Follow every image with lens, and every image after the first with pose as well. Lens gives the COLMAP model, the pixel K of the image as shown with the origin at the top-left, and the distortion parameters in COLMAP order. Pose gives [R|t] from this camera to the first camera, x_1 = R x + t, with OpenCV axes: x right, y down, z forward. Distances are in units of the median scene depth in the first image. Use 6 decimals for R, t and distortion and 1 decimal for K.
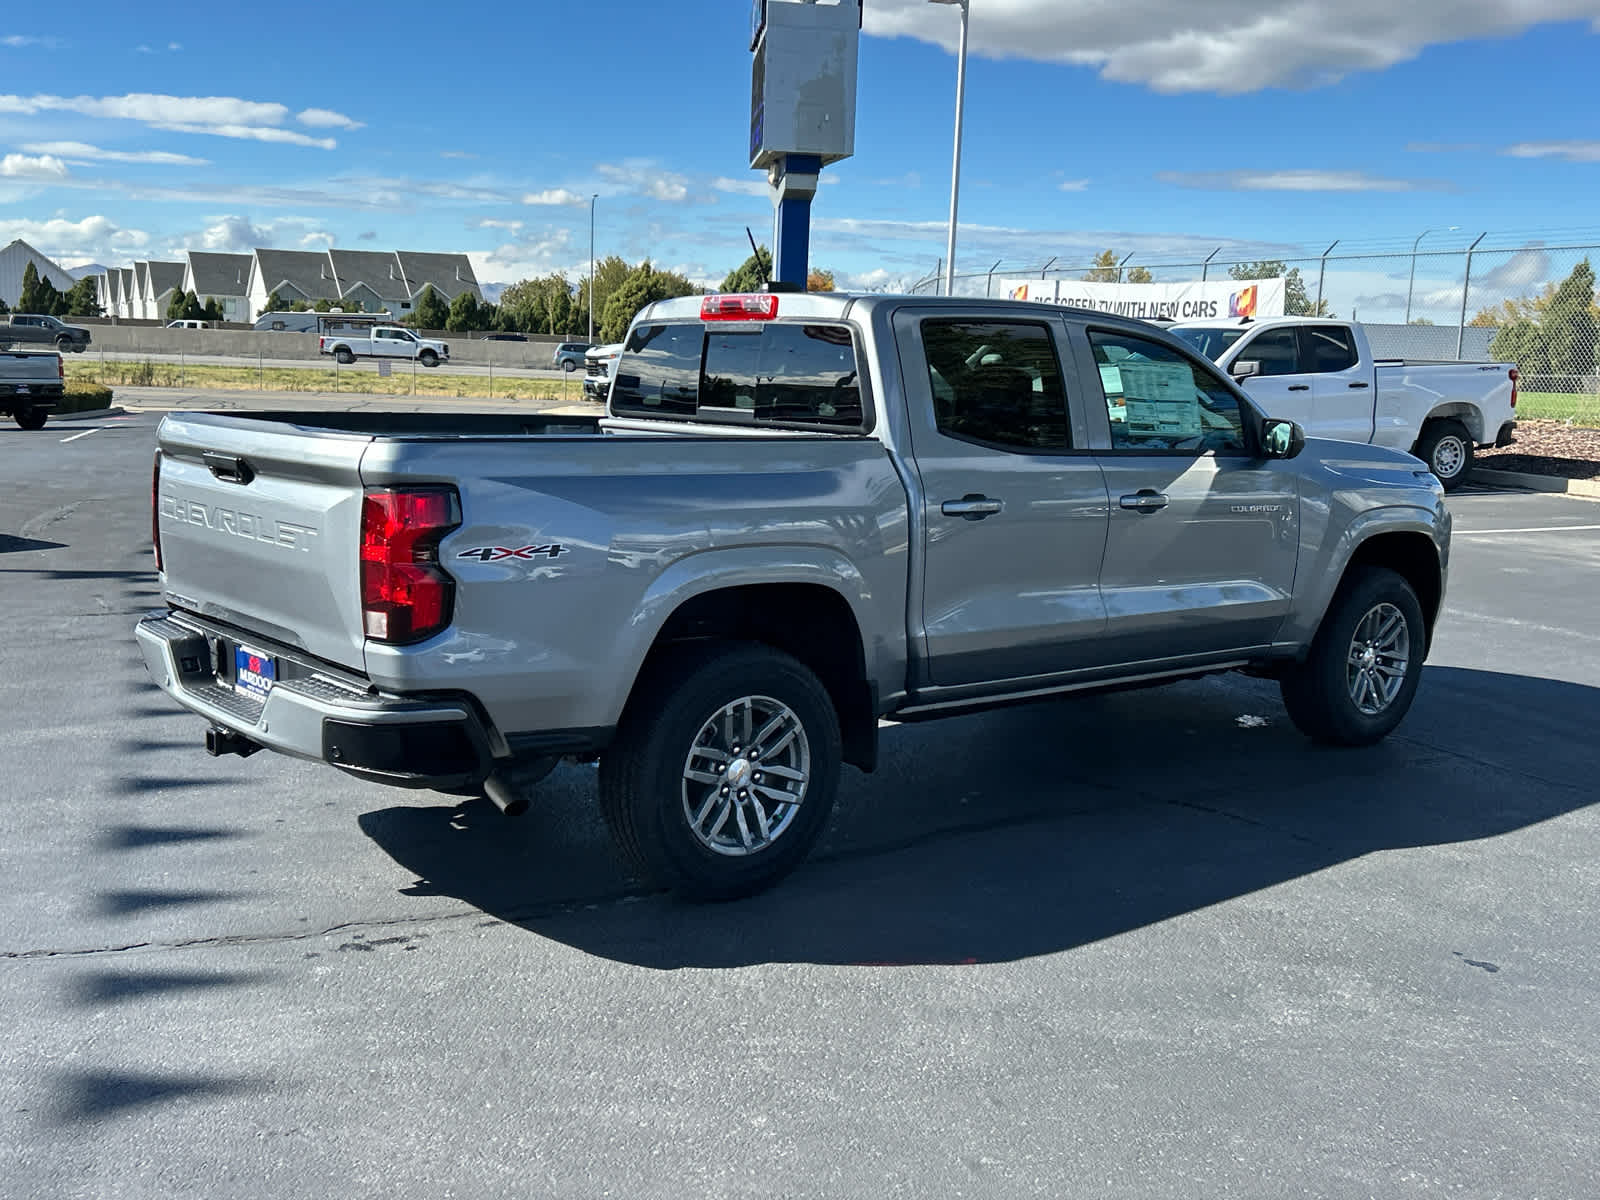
lens RADIAL K [[1633.6, 0, 793.0], [0, 1633.6, 609.3], [0, 0, 1]] dist [0.112075, -0.229169]
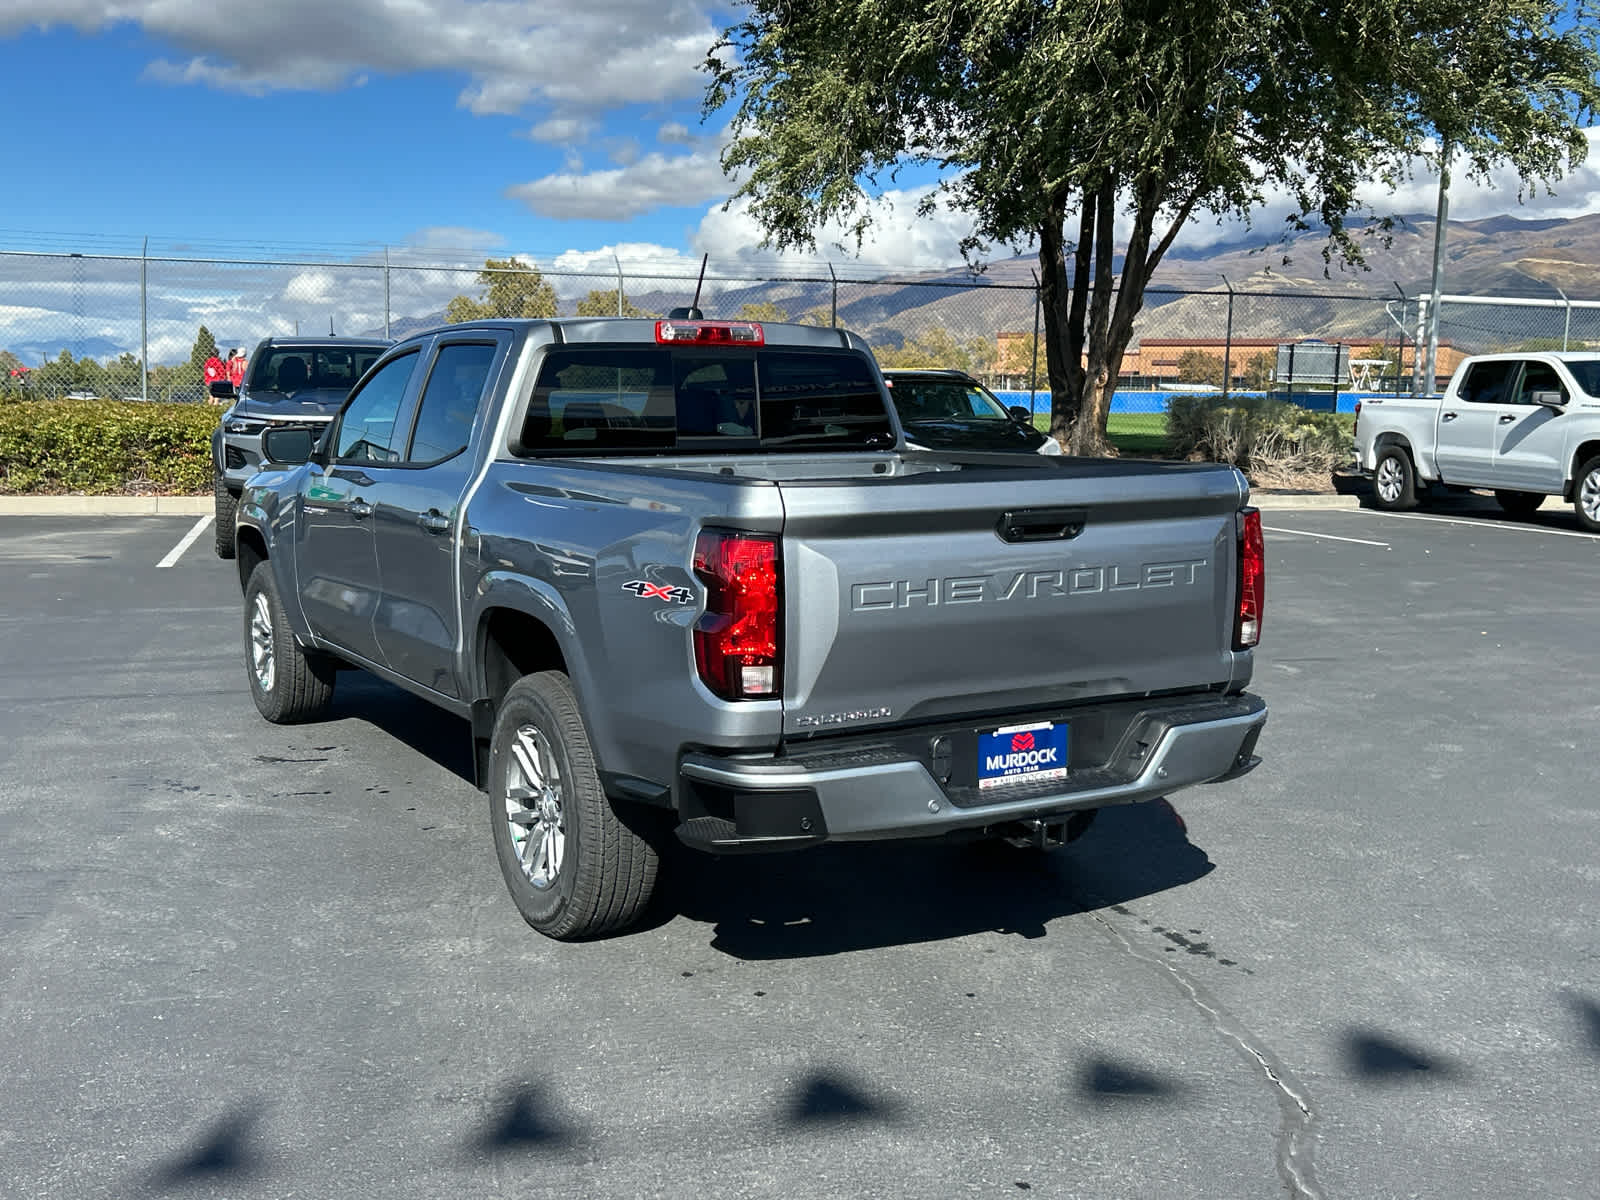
lens RADIAL K [[1626.3, 0, 800.0], [0, 1626.3, 600.0], [0, 0, 1]] dist [0.086980, -0.160212]
pose [[0.161947, -0.152230, 0.974987, -0.303957], [0.151365, 0.980169, 0.127897, -0.044040], [-0.975121, 0.126866, 0.181778, 0.241016]]
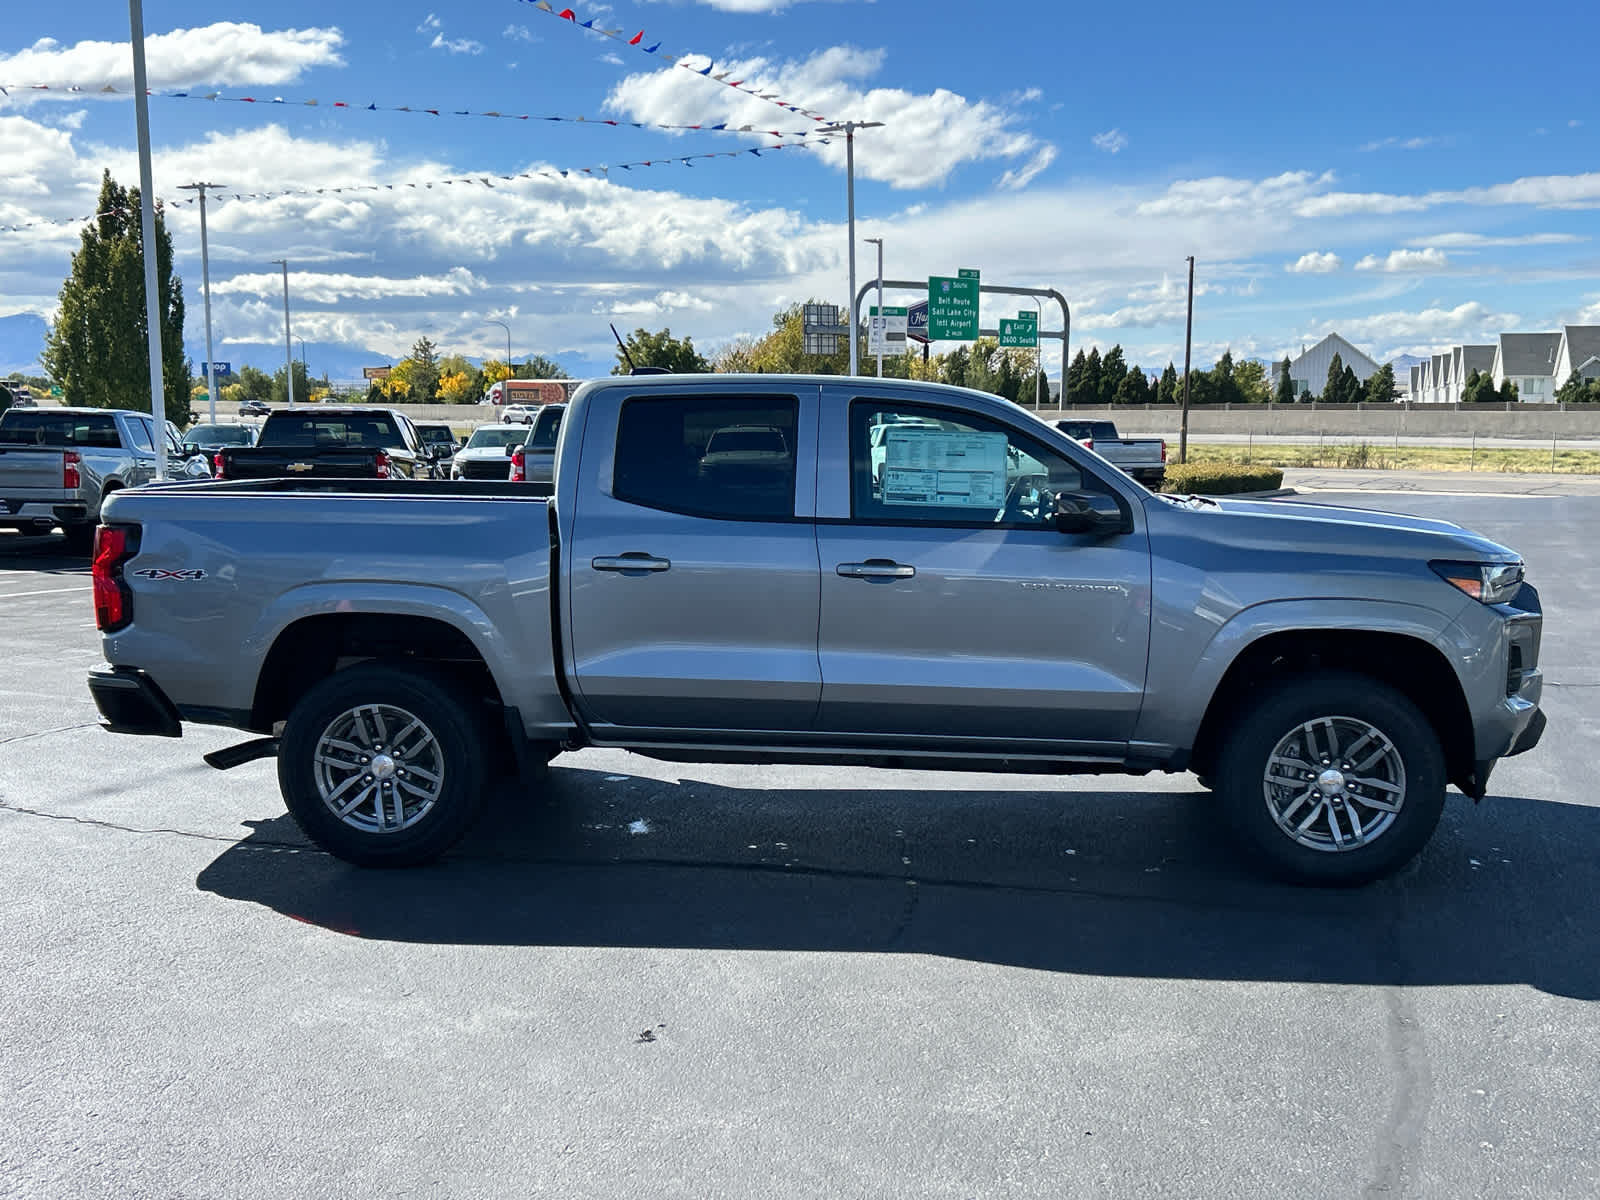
lens RADIAL K [[1633.6, 0, 793.0], [0, 1633.6, 609.3], [0, 0, 1]] dist [0.112075, -0.229169]
pose [[0.702903, 0.055028, -0.709154, 0.270819], [-0.090256, 0.995844, -0.012187, -0.008075], [0.705536, 0.072572, 0.704949, 0.083047]]
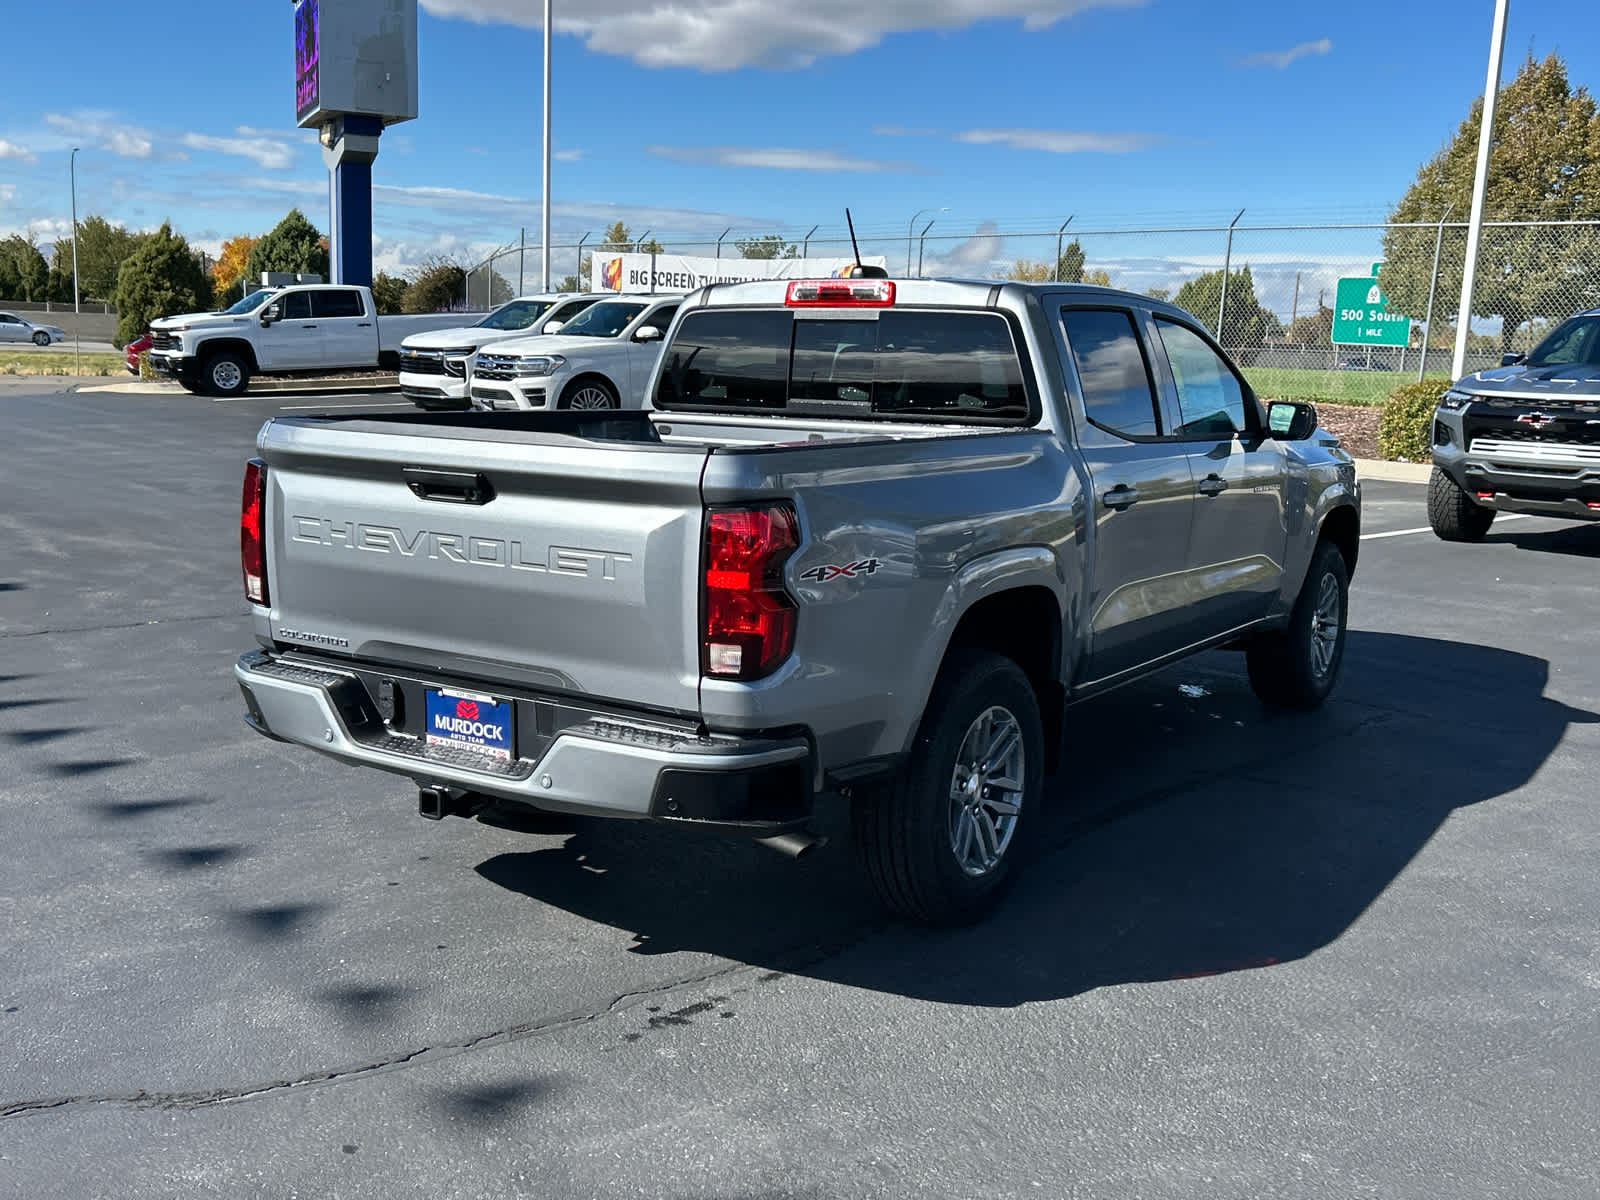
lens RADIAL K [[1633.6, 0, 793.0], [0, 1633.6, 609.3], [0, 0, 1]] dist [0.112075, -0.229169]
pose [[0.955111, -0.051873, 0.291671, -0.104781], [0.046679, 0.998603, 0.024744, -0.008336], [-0.292547, -0.010019, 0.956199, 0.031479]]
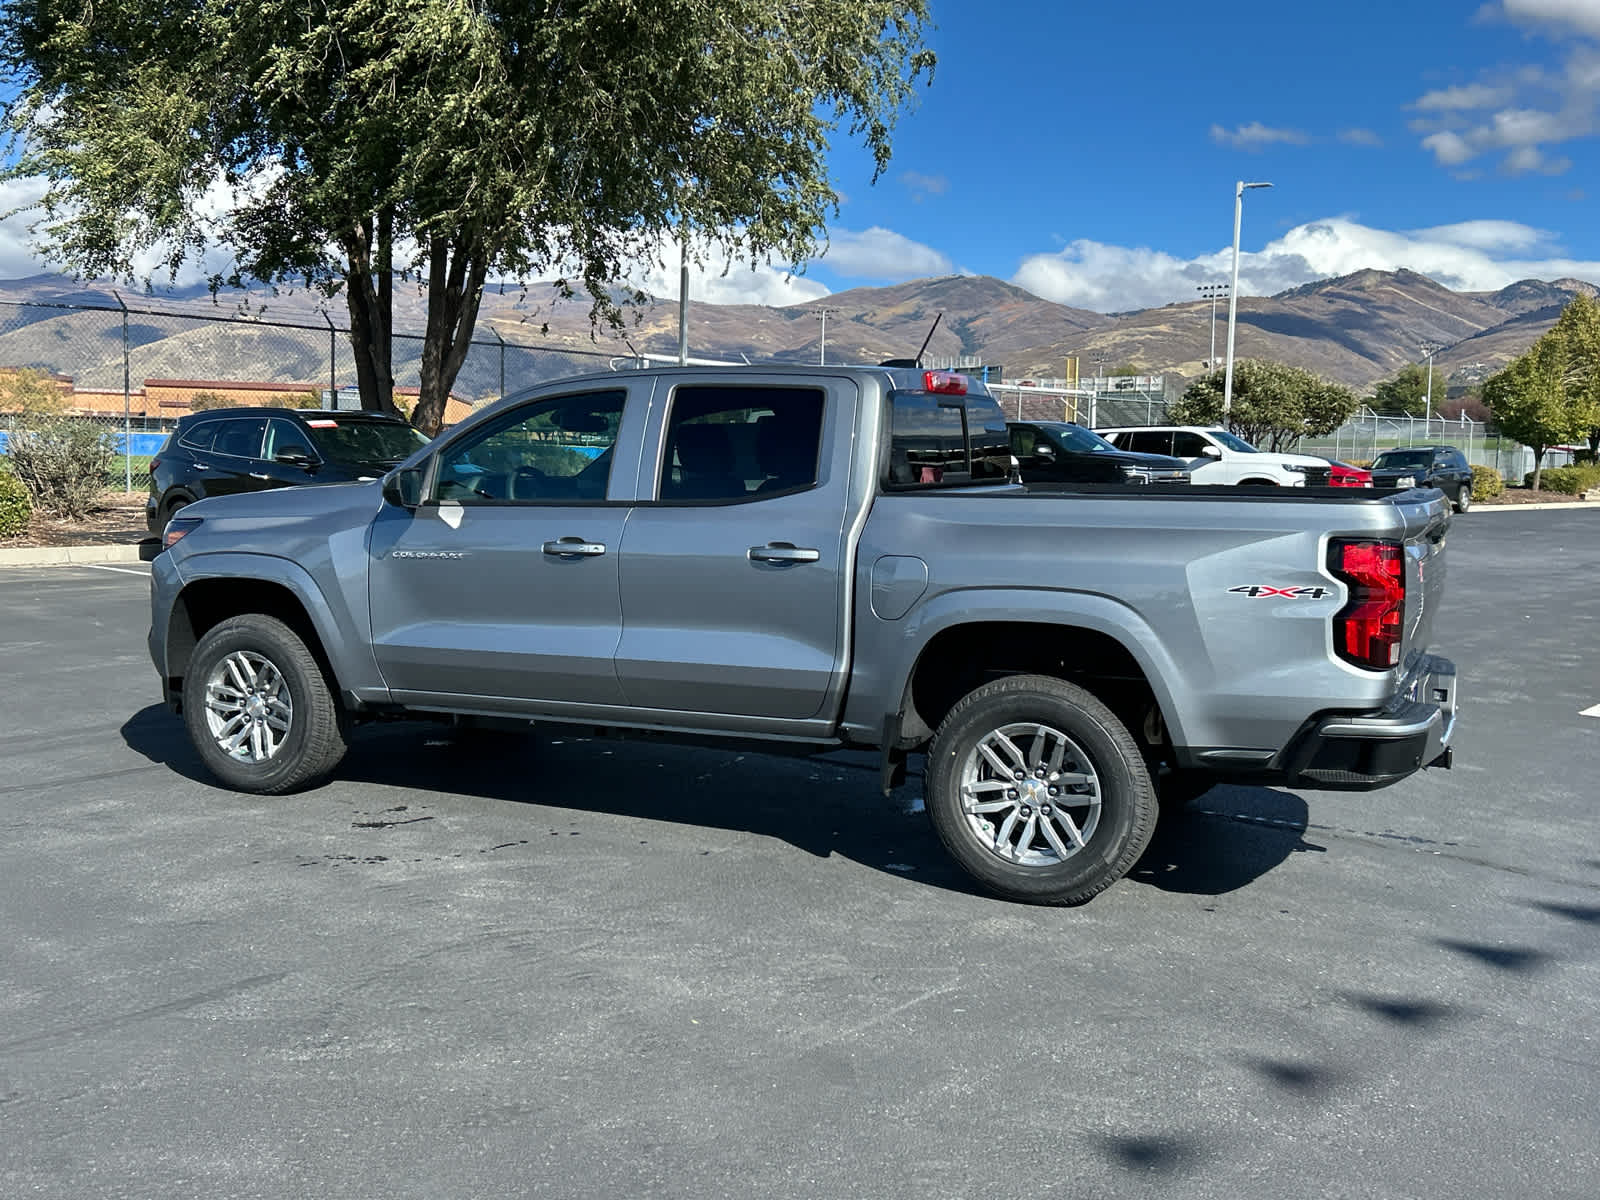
lens RADIAL K [[1602.3, 0, 800.0], [0, 1602.3, 600.0], [0, 0, 1]] dist [0.075591, -0.094324]
pose [[-0.423099, -0.120445, 0.898043, -0.303047], [0.115391, 0.975893, 0.185251, -0.077434], [-0.898706, 0.182006, -0.399001, 0.473810]]
